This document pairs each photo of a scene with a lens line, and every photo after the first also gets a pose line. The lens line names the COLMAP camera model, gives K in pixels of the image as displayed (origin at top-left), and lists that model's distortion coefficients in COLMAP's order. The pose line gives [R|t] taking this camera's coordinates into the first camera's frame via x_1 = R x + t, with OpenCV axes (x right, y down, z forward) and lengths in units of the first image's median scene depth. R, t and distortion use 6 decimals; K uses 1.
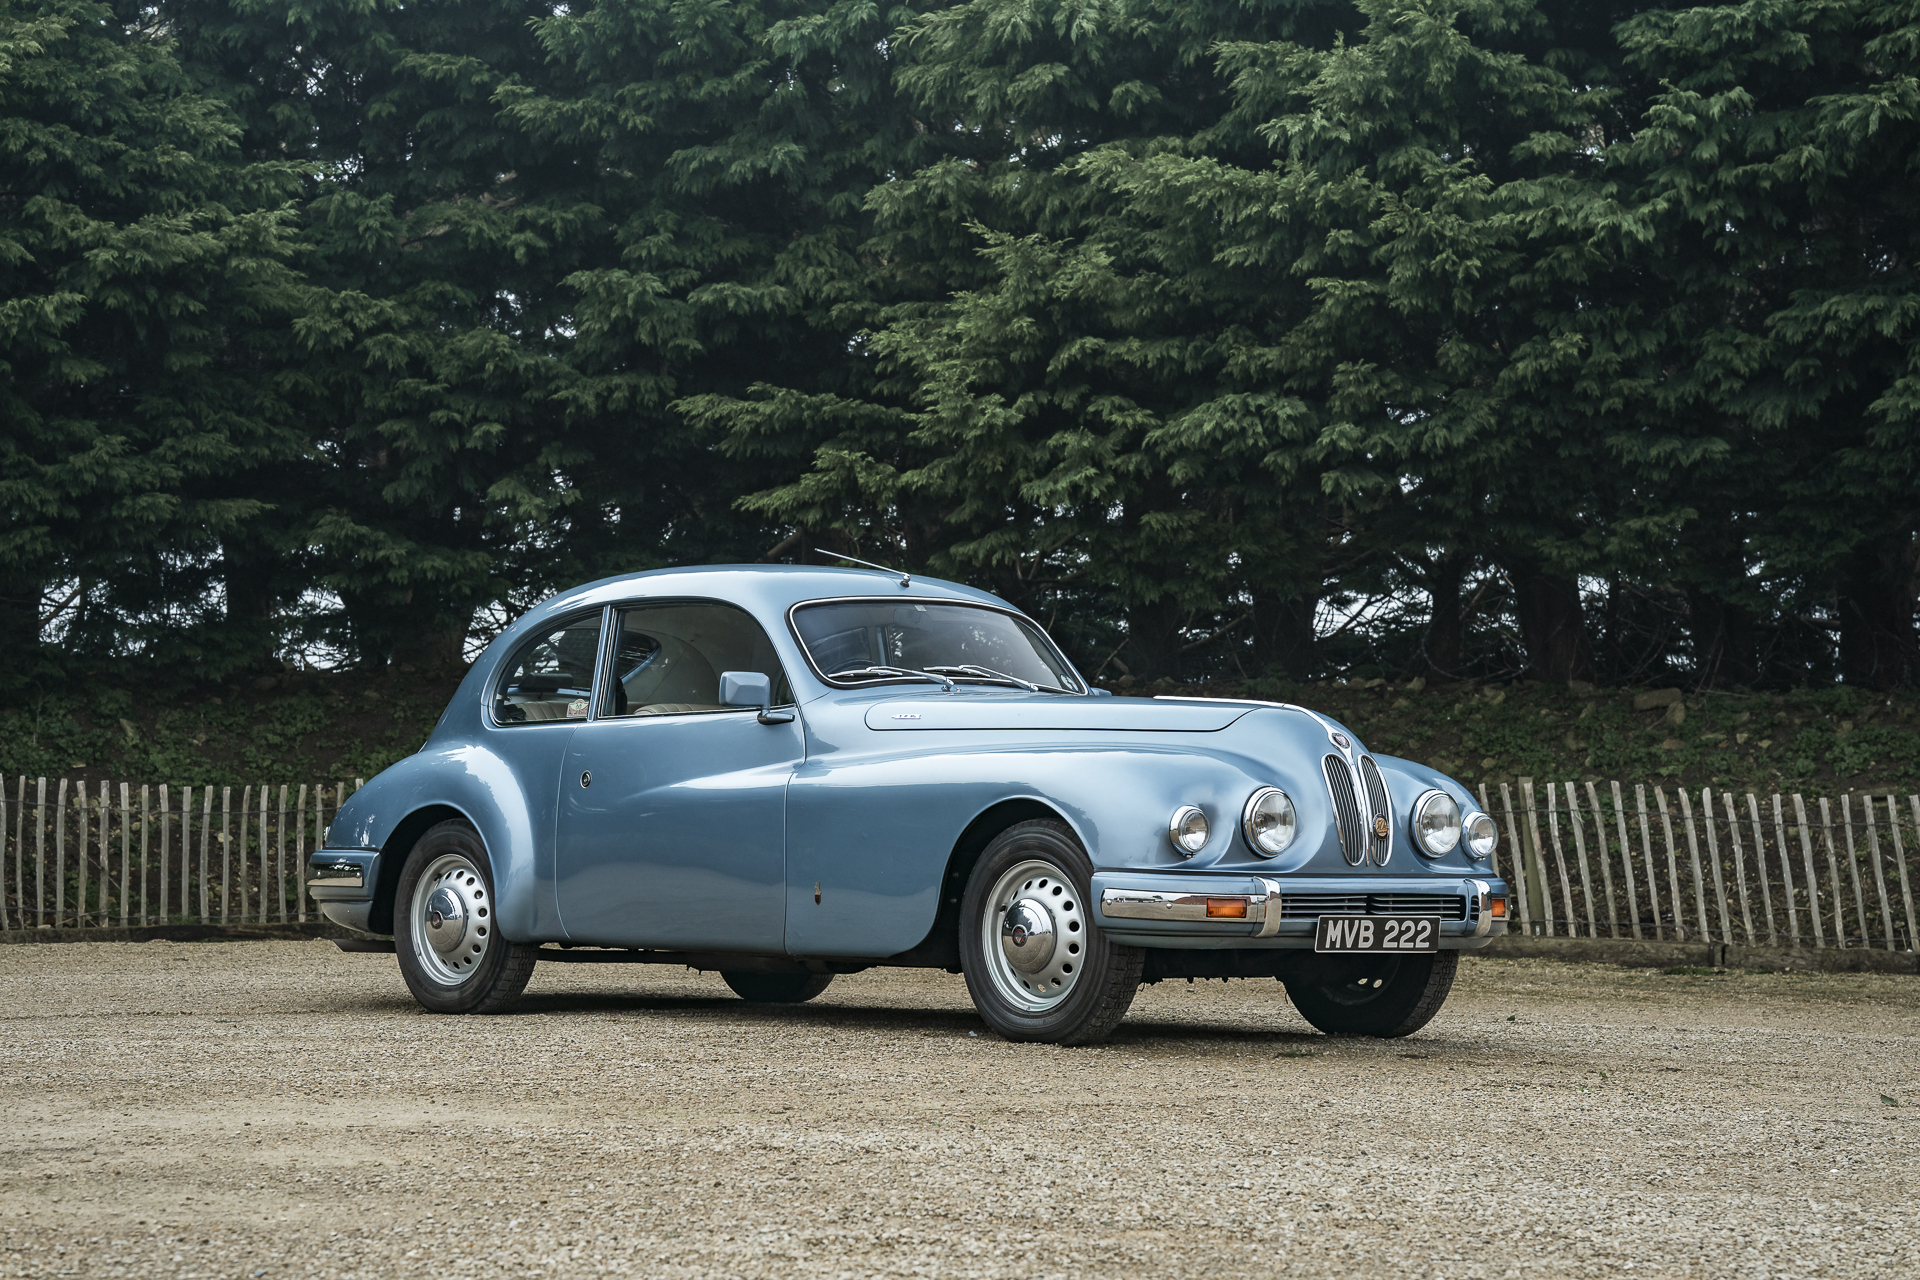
lens RADIAL K [[4543.4, 0, 960.0], [0, 4543.4, 640.0], [0, 0, 1]] dist [0.740184, 0.315441]
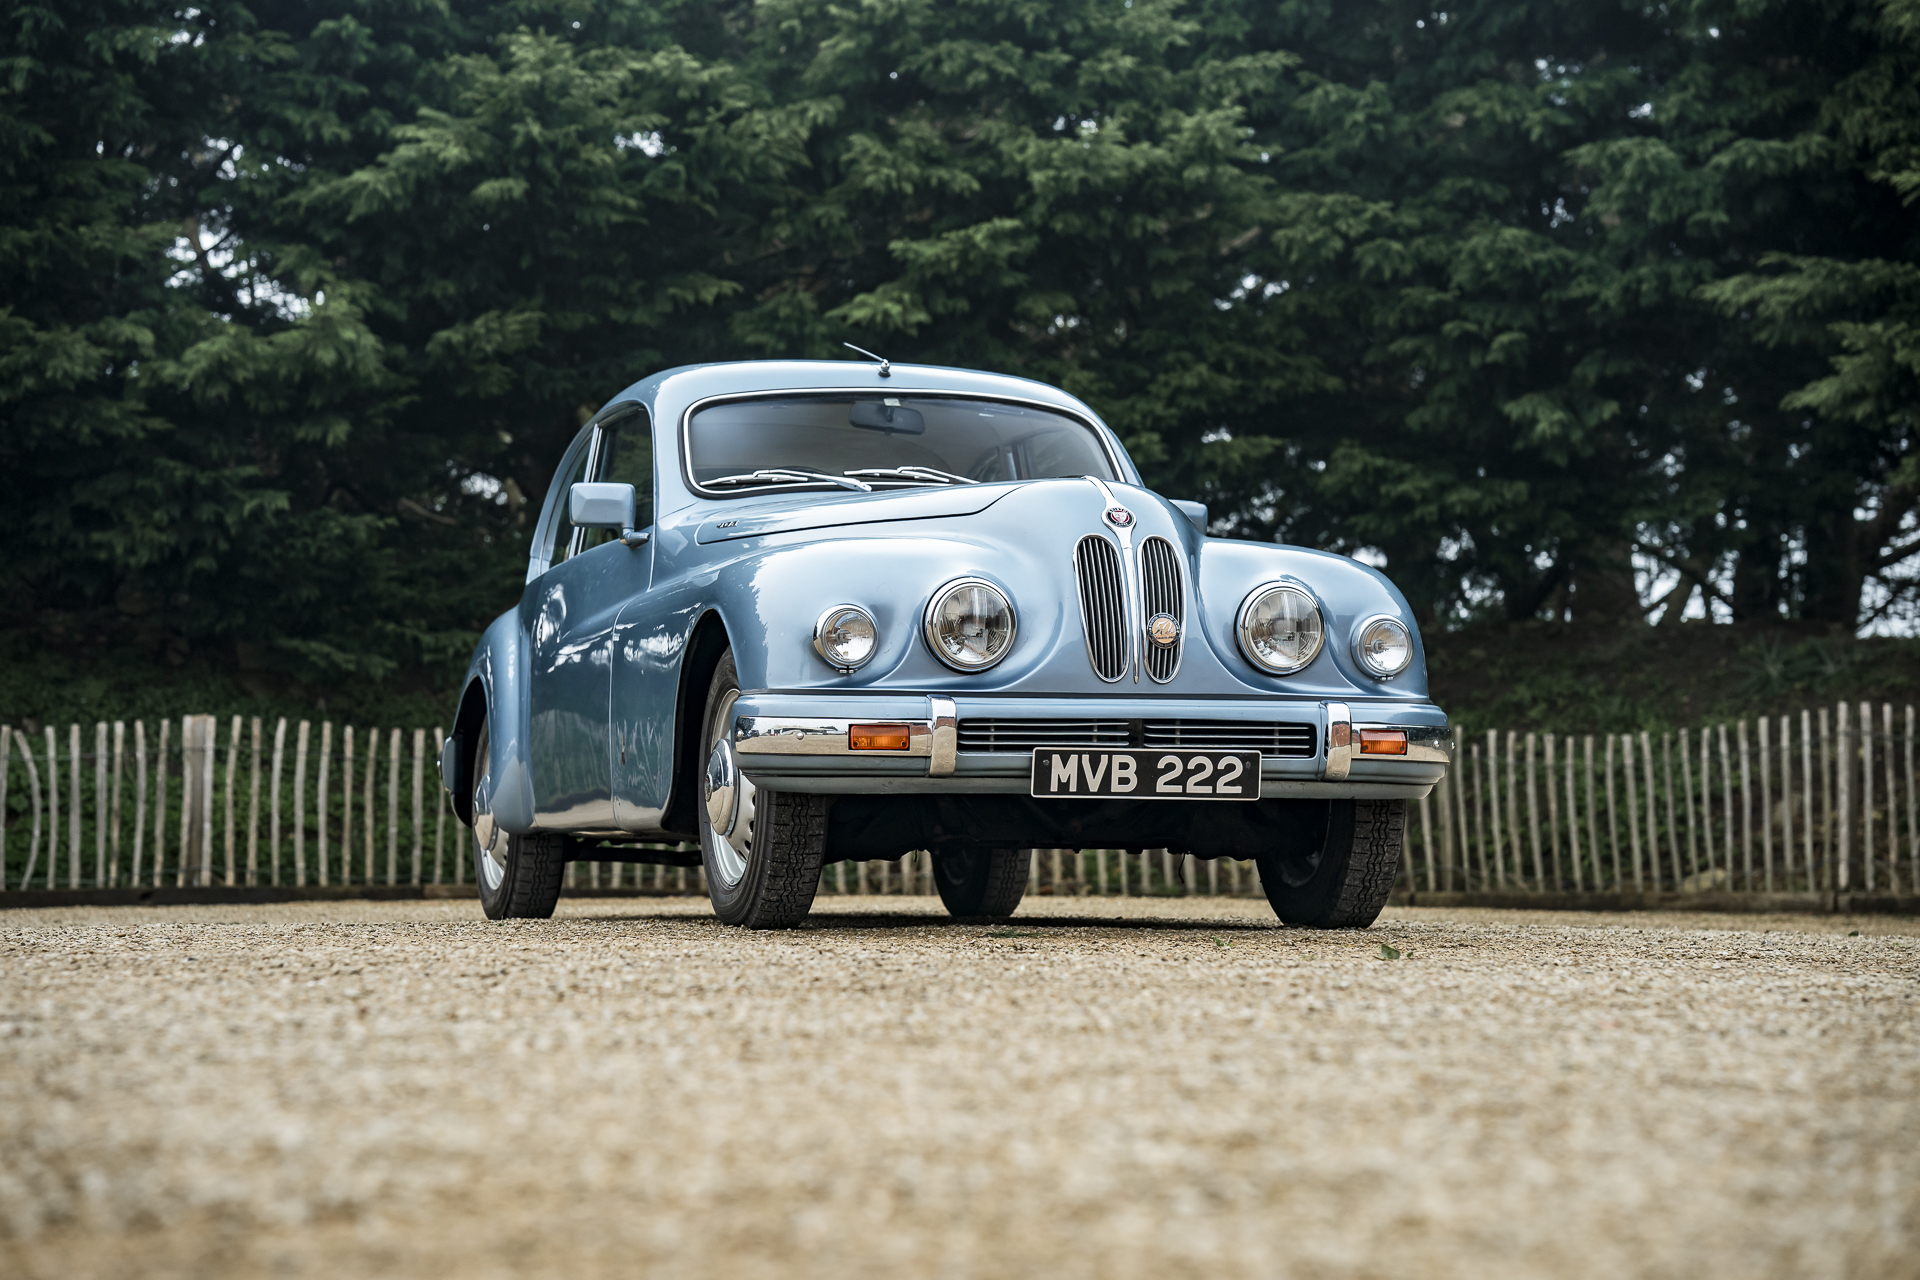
lens RADIAL K [[4543.4, 0, 960.0], [0, 4543.4, 640.0], [0, 0, 1]] dist [0.740184, 0.315441]
pose [[0.901447, -0.033726, -0.431575, 0.190744], [0.027520, 0.999409, -0.020618, 0.028446], [0.432015, 0.006710, 0.901842, 0.162998]]
